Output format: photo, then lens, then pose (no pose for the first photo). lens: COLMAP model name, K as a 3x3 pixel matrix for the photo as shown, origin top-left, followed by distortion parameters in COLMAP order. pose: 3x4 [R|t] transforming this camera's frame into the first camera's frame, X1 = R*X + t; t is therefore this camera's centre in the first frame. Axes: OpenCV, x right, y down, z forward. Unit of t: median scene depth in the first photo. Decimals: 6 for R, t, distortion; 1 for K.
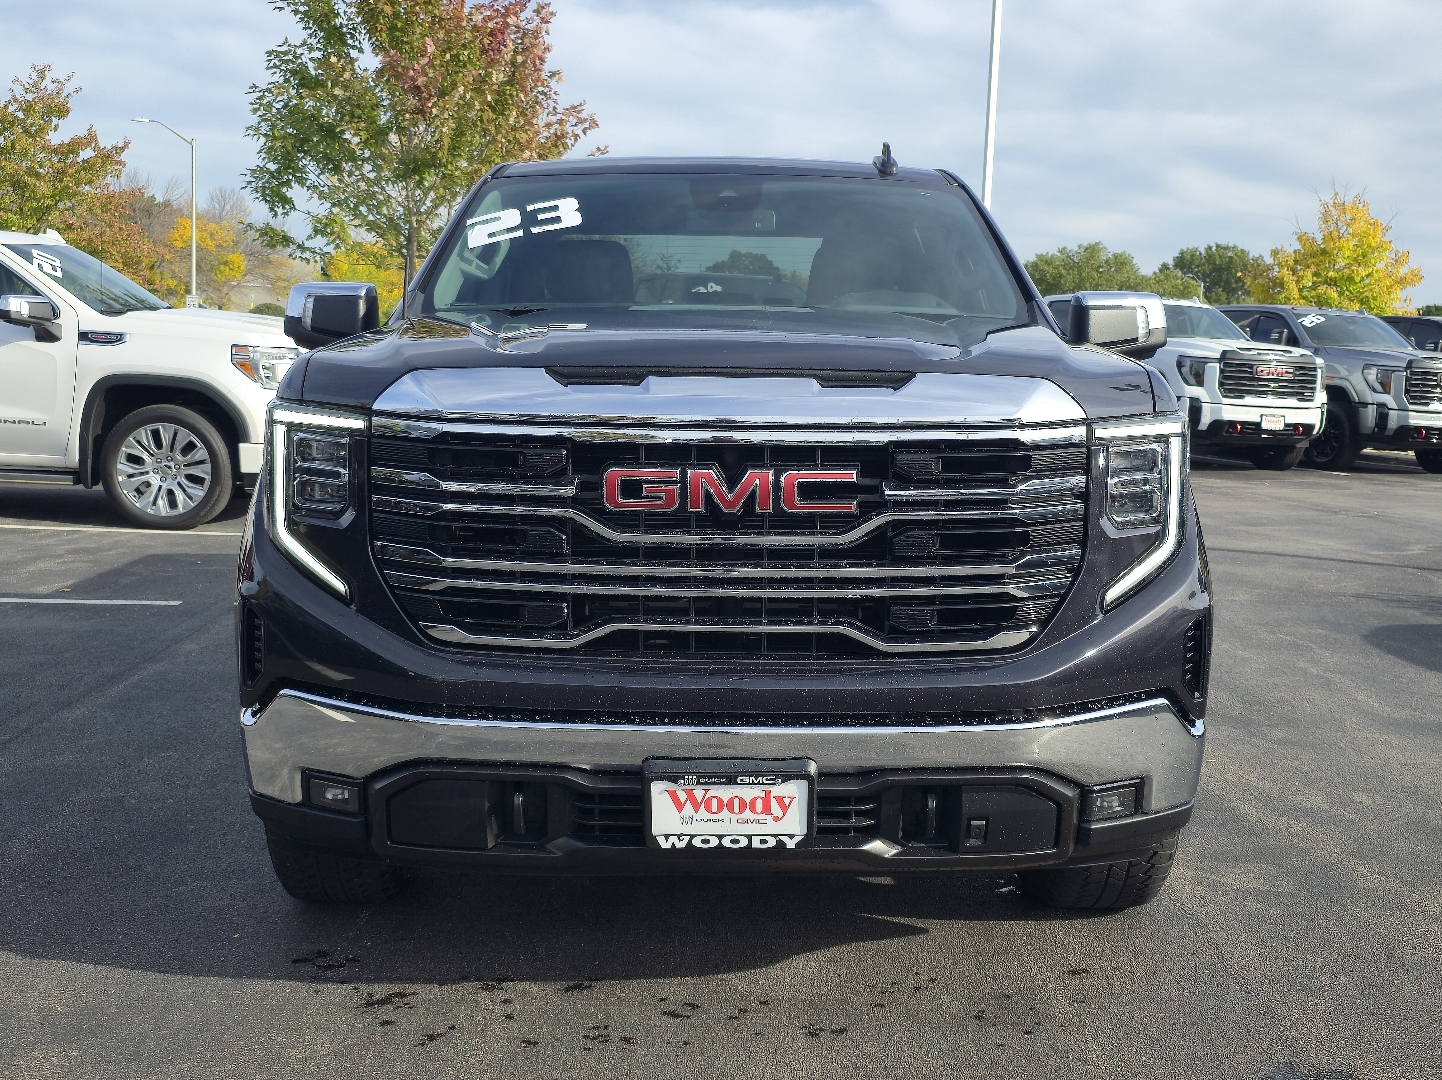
lens RADIAL K [[1711.1, 0, 721.0], [0, 1711.1, 540.0], [0, 0, 1]] dist [0.136749, -0.008554]
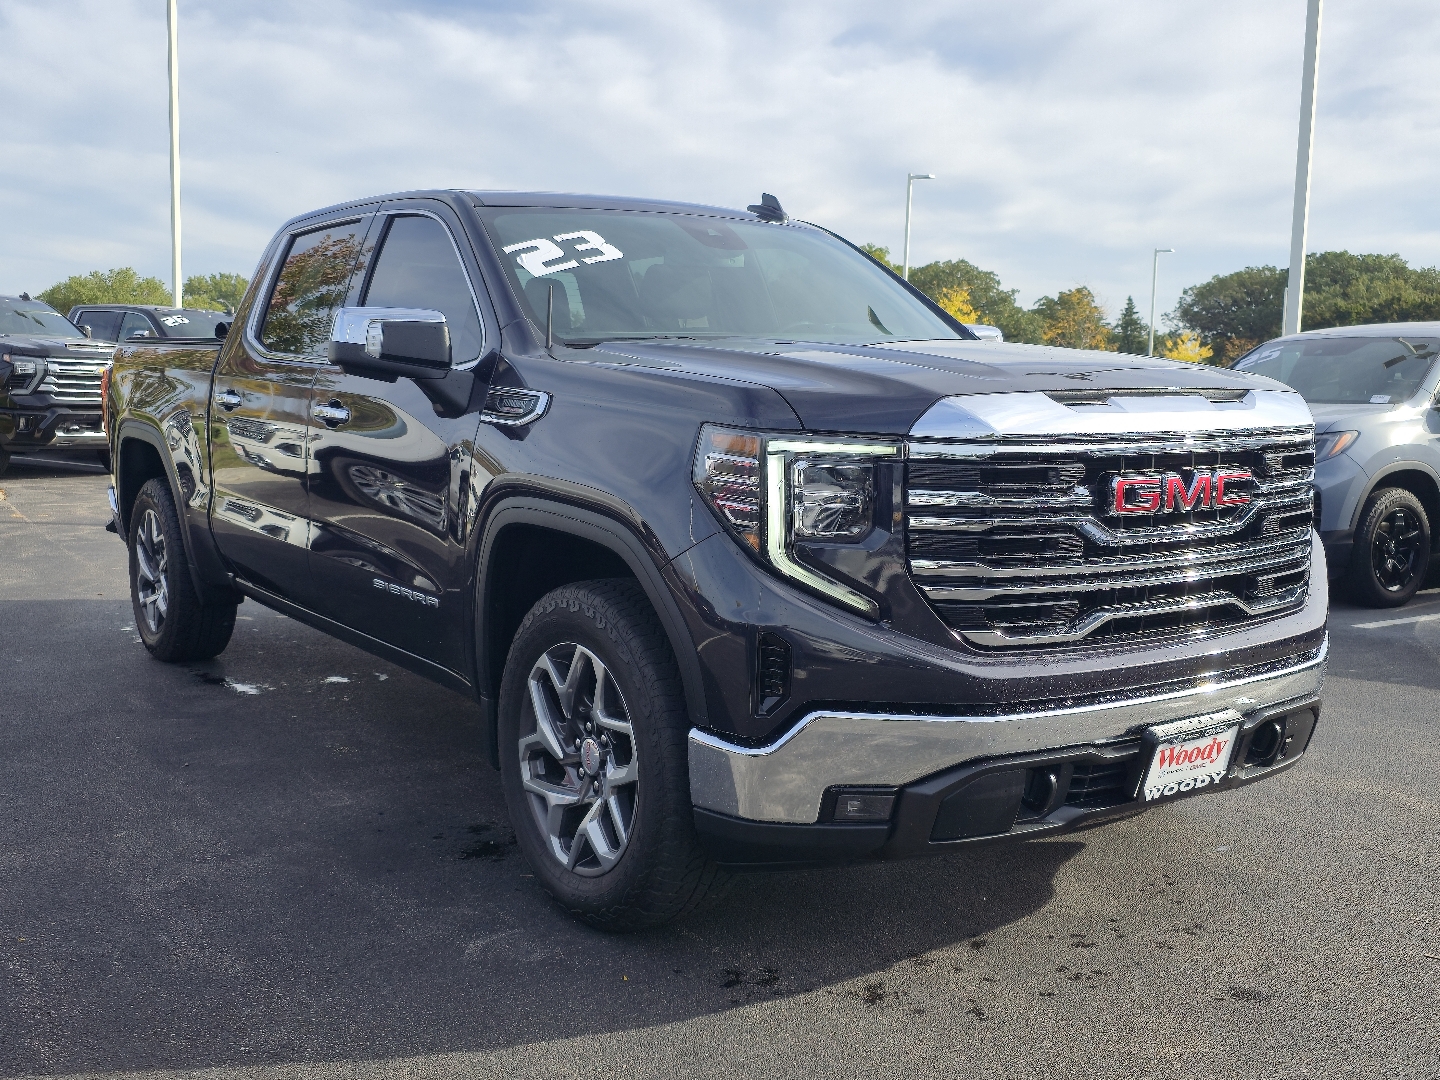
lens RADIAL K [[1459.7, 0, 720.0], [0, 1459.7, 540.0], [0, 0, 1]] dist [0.119060, -0.187032]
pose [[0.825467, -0.076421, 0.559253, -0.818689], [0.071554, 0.996967, 0.030619, -0.048818], [-0.559896, 0.014741, 0.828432, 0.329592]]
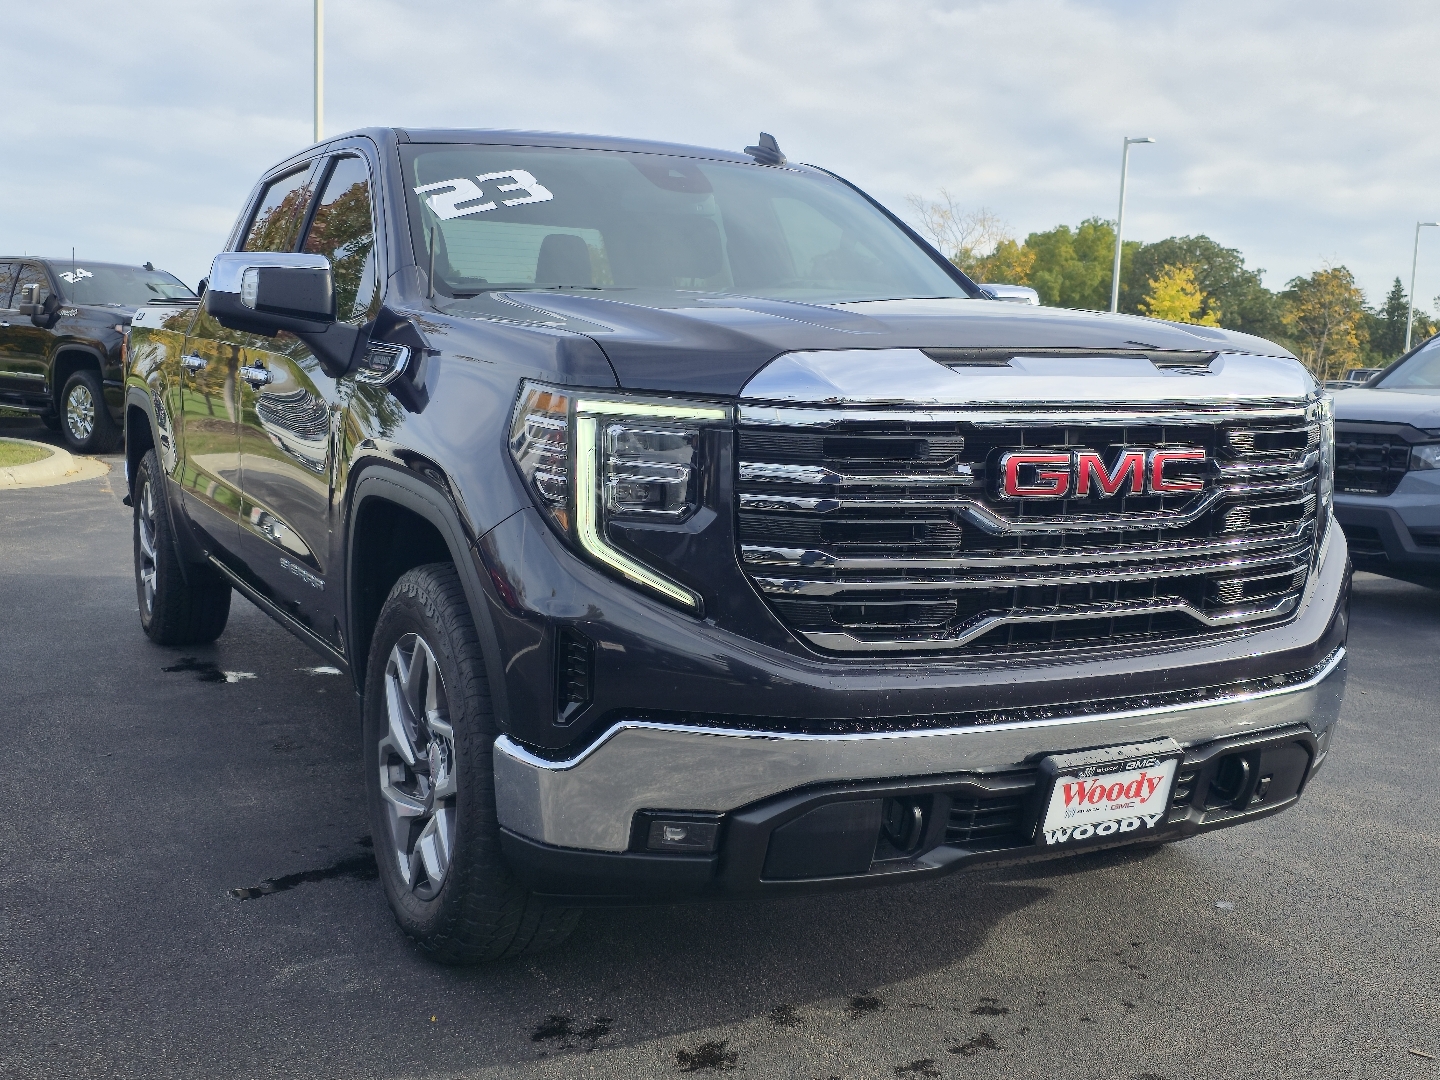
lens RADIAL K [[1567.4, 0, 723.3], [0, 1567.4, 558.0], [0, 0, 1]] dist [0.128779, -0.212036]
pose [[0.890365, -0.058831, 0.451431, -0.589978], [0.047862, 0.998216, 0.035691, -0.022941], [-0.452725, -0.010172, 0.891592, 0.289354]]
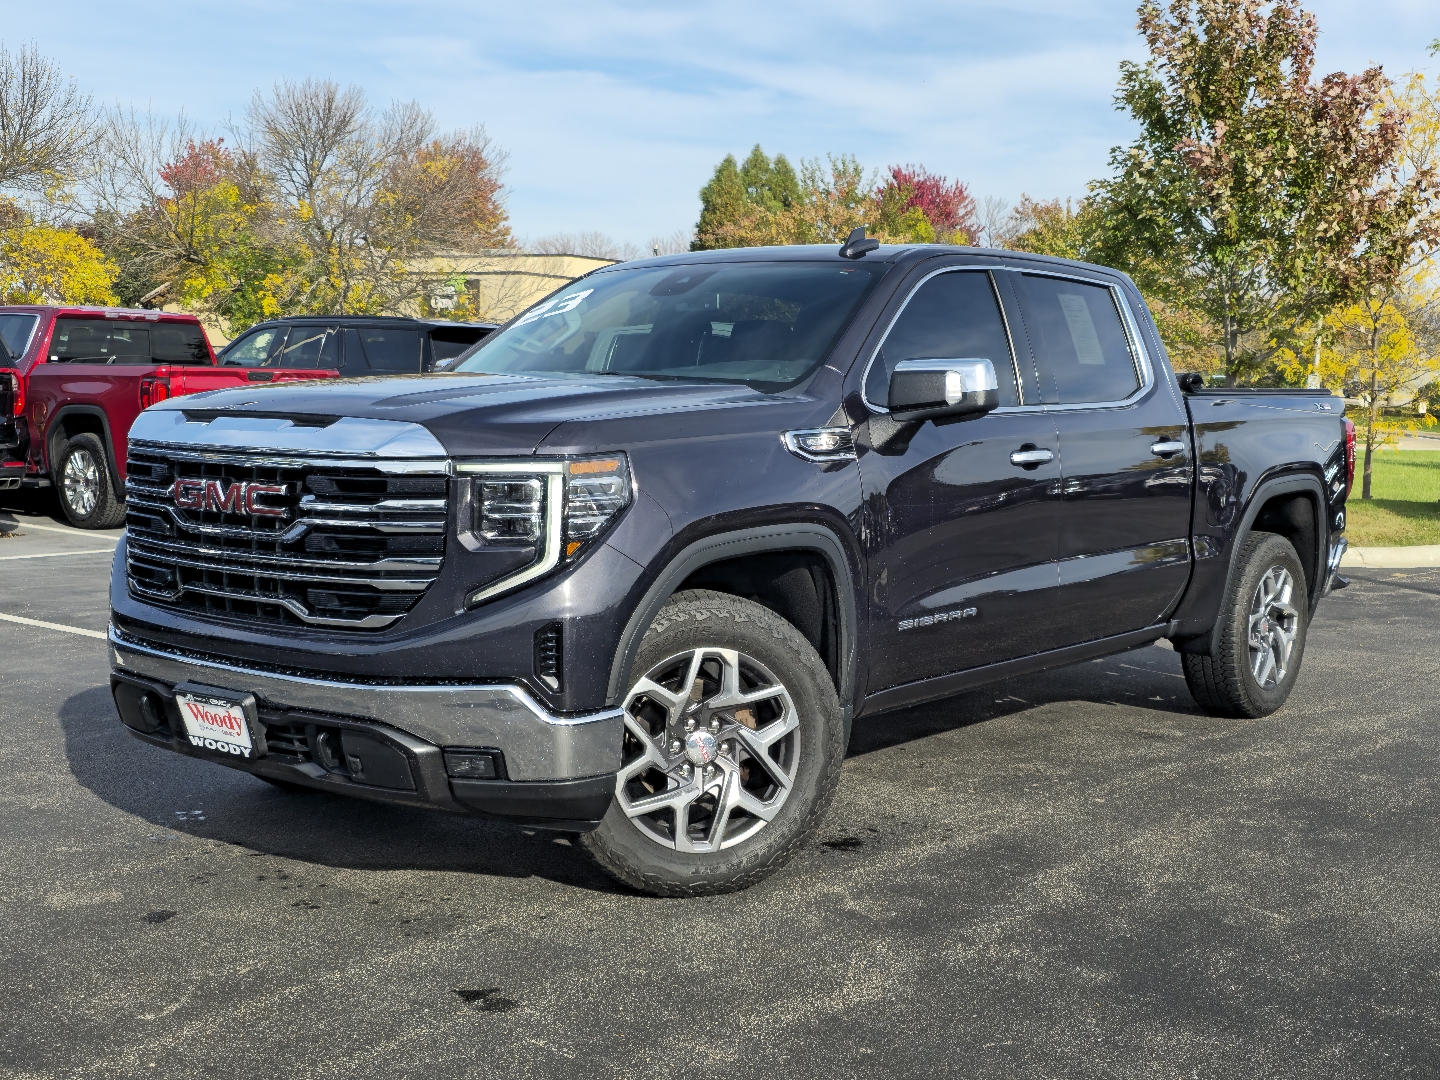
lens RADIAL K [[1708.7, 0, 720.0], [0, 1708.7, 540.0], [0, 0, 1]] dist [0.136749, -0.008554]
pose [[0.756259, 0.056985, -0.651786, 1.227492], [-0.095329, 0.995166, -0.023602, 0.001962], [0.647290, 0.079983, 0.758036, 0.176414]]
